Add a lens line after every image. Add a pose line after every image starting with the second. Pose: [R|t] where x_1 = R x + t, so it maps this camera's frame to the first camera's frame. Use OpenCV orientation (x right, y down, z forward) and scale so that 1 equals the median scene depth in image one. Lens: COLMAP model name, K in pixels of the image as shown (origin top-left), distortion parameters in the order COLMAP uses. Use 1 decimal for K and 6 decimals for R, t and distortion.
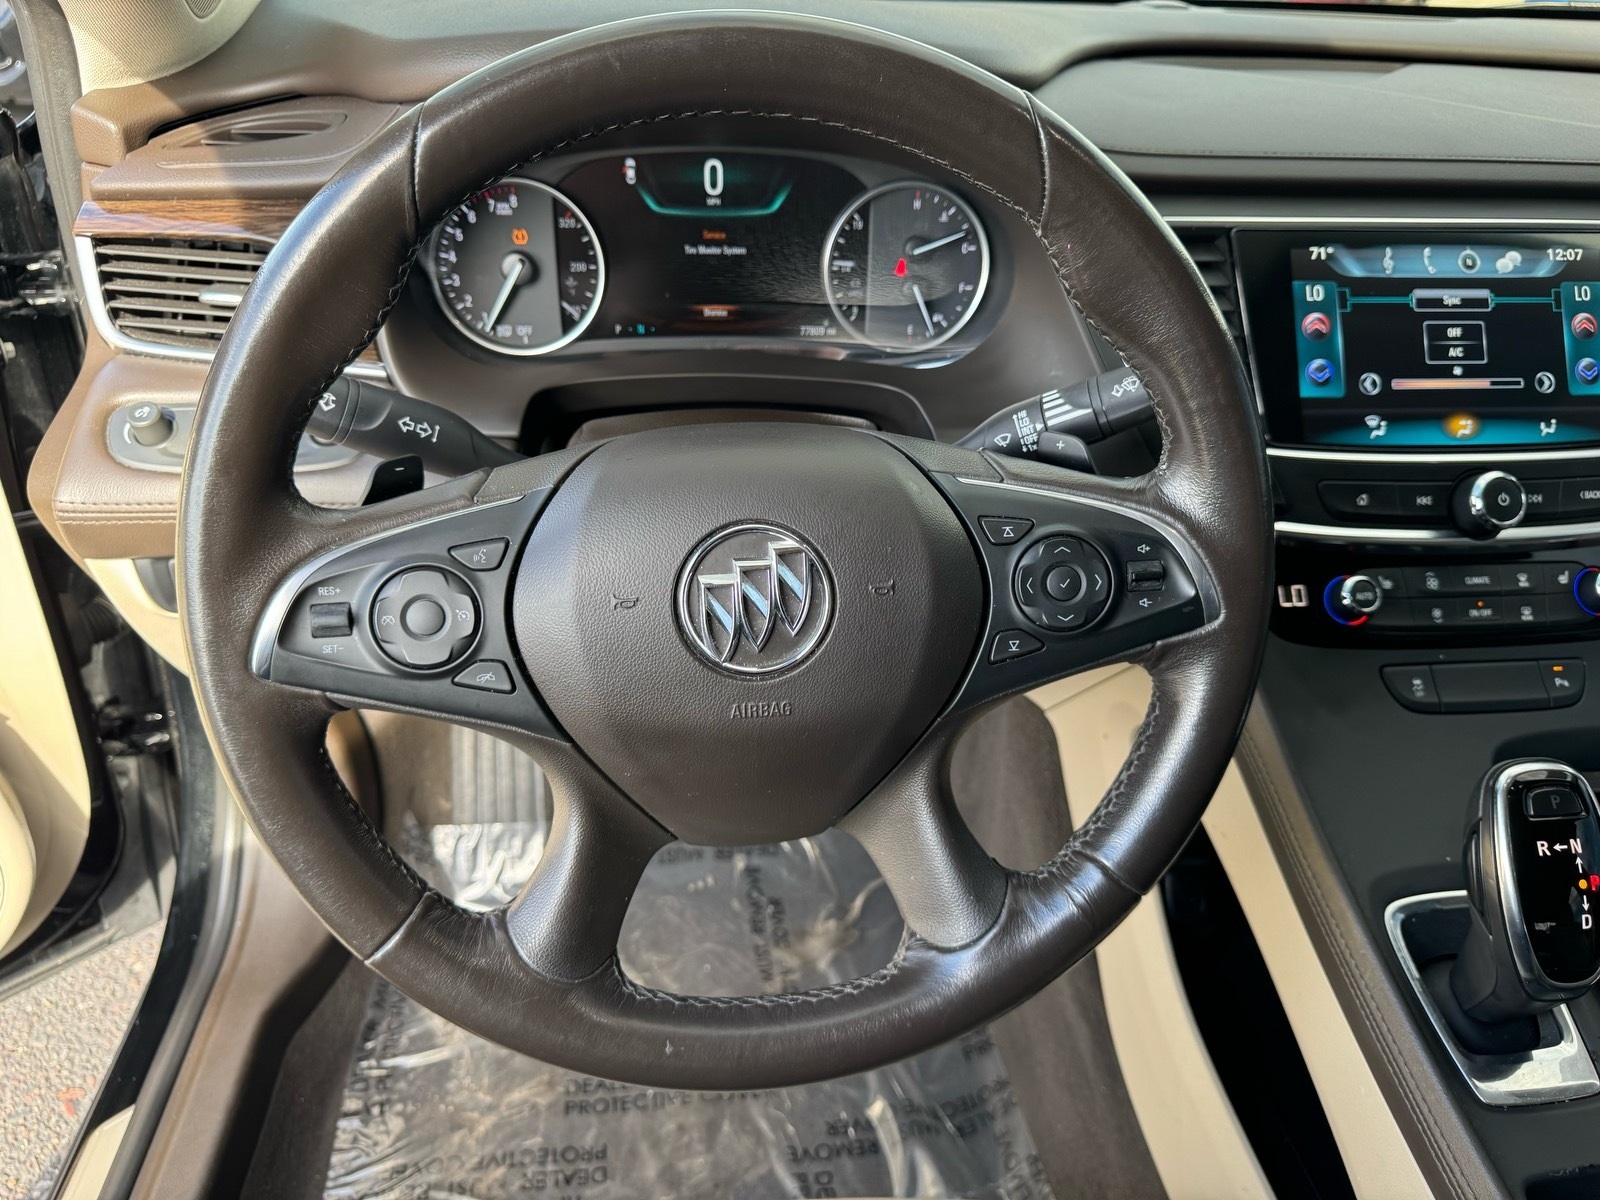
lens RADIAL K [[1150.9, 0, 800.0], [0, 1150.9, 600.0], [0, 0, 1]] dist [-0.004412, -0.006457]
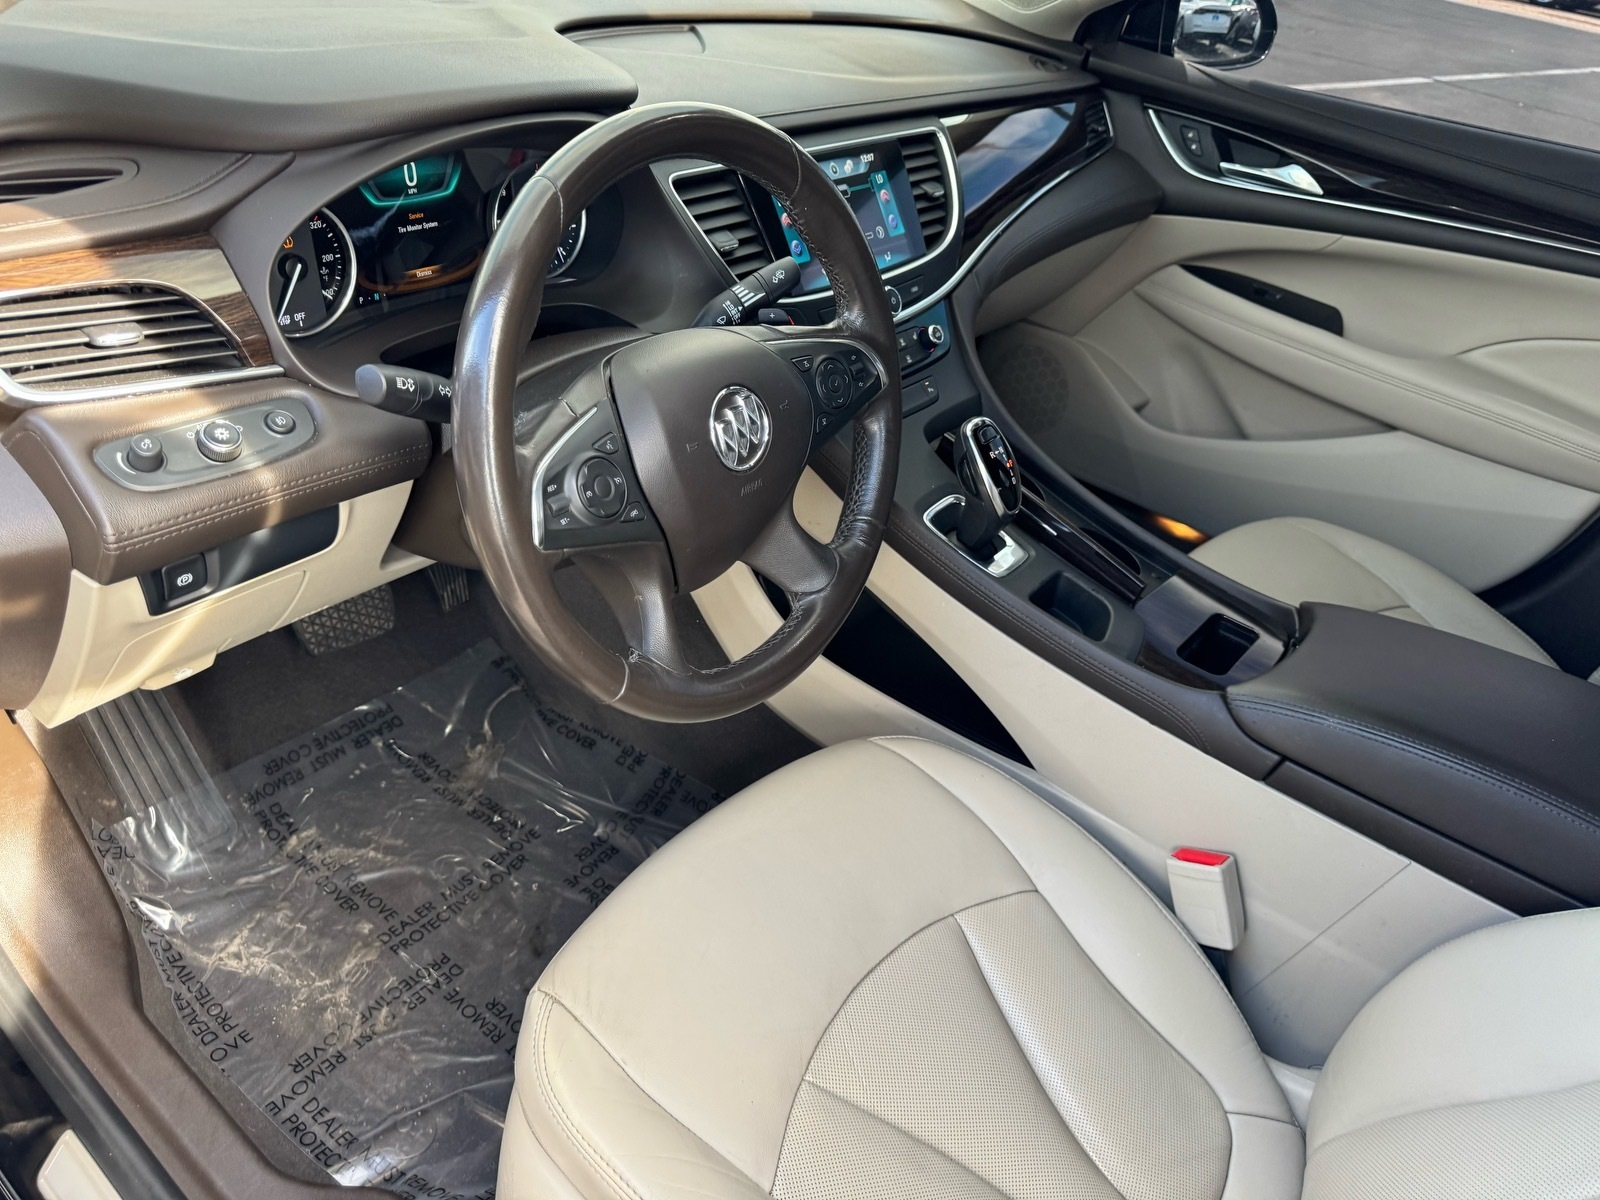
lens RADIAL K [[1112.4, 0, 797.0], [0, 1112.4, 619.0], [0, 0, 1]] dist [0.097707, -0.197504]
pose [[0.710424, -0.363850, 0.602421, -0.800352], [0.278302, 0.931457, 0.234385, -0.075111], [-0.646410, 0.001143, 0.762989, -0.304140]]
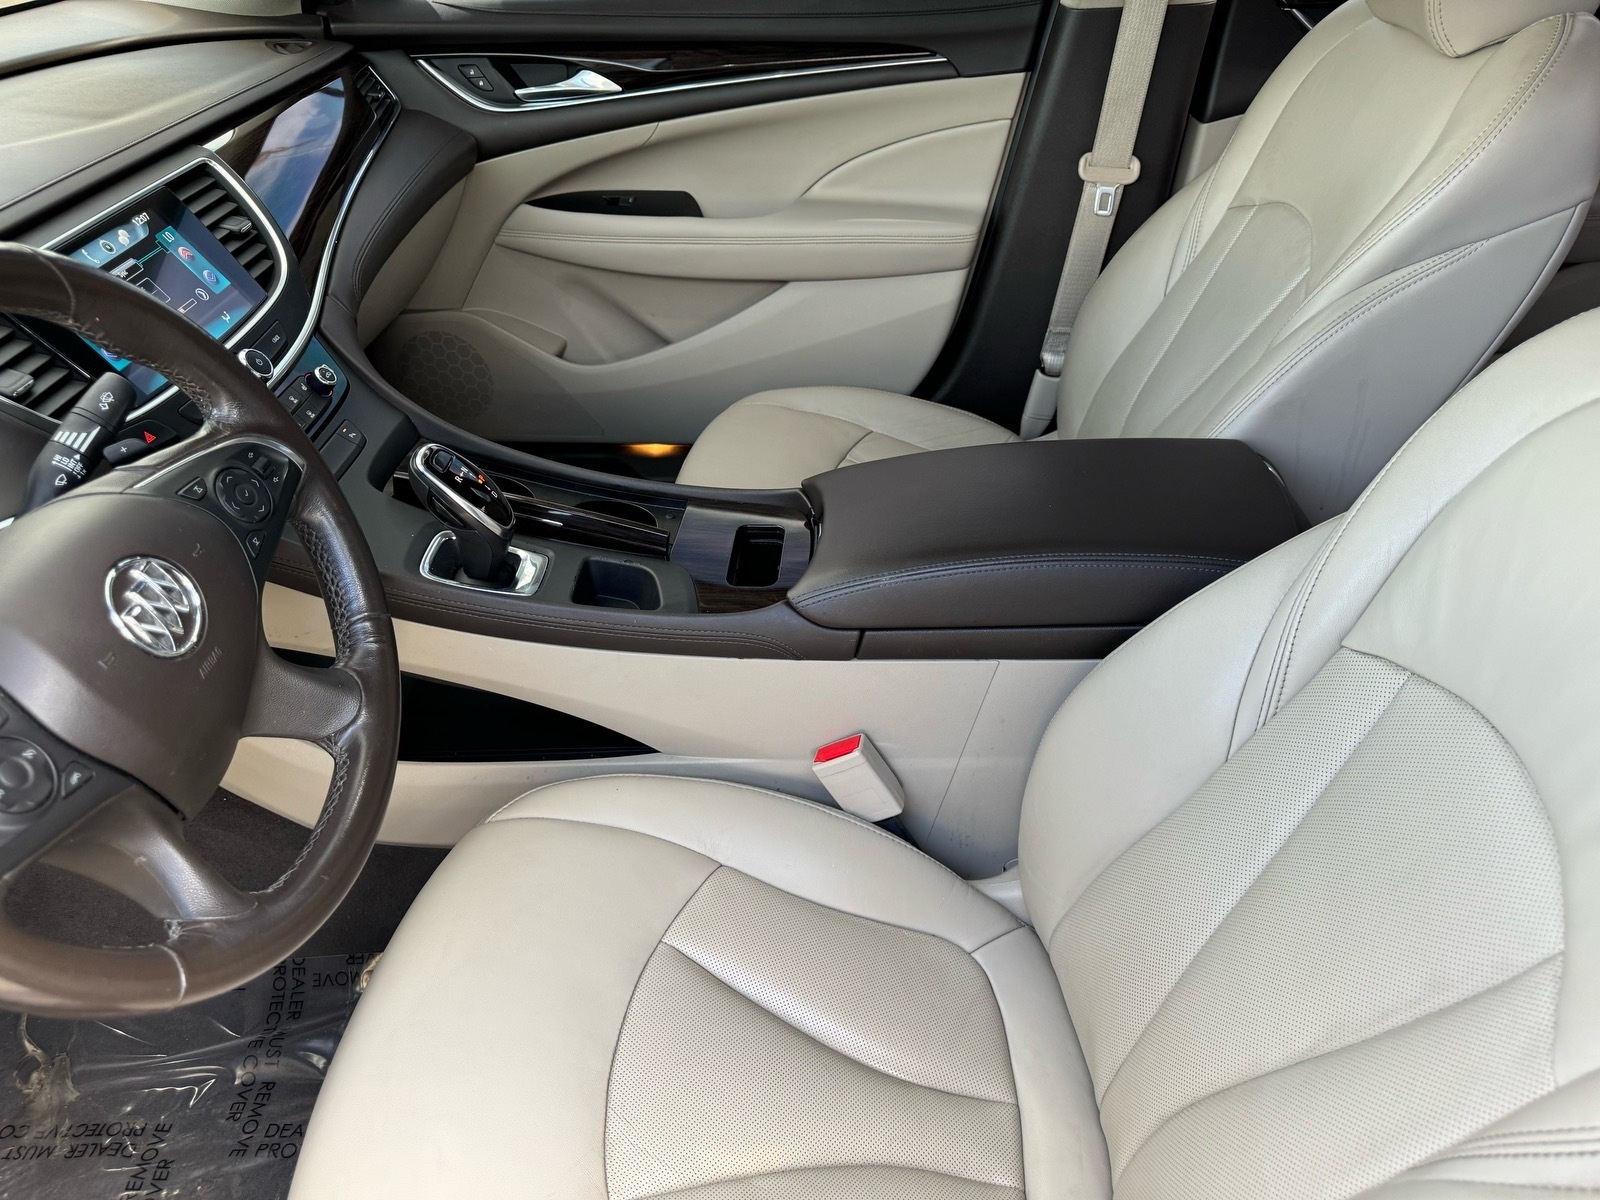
lens RADIAL K [[1127.0, 0, 807.2], [0, 1127.0, 619.1], [0, 0, 1]] dist [0.022993, -0.038522]
pose [[0.171696, -0.618463, 0.766827, -0.693405], [0.550884, 0.705588, 0.445727, -0.117317], [-0.816730, 0.345904, 0.461848, -0.236834]]
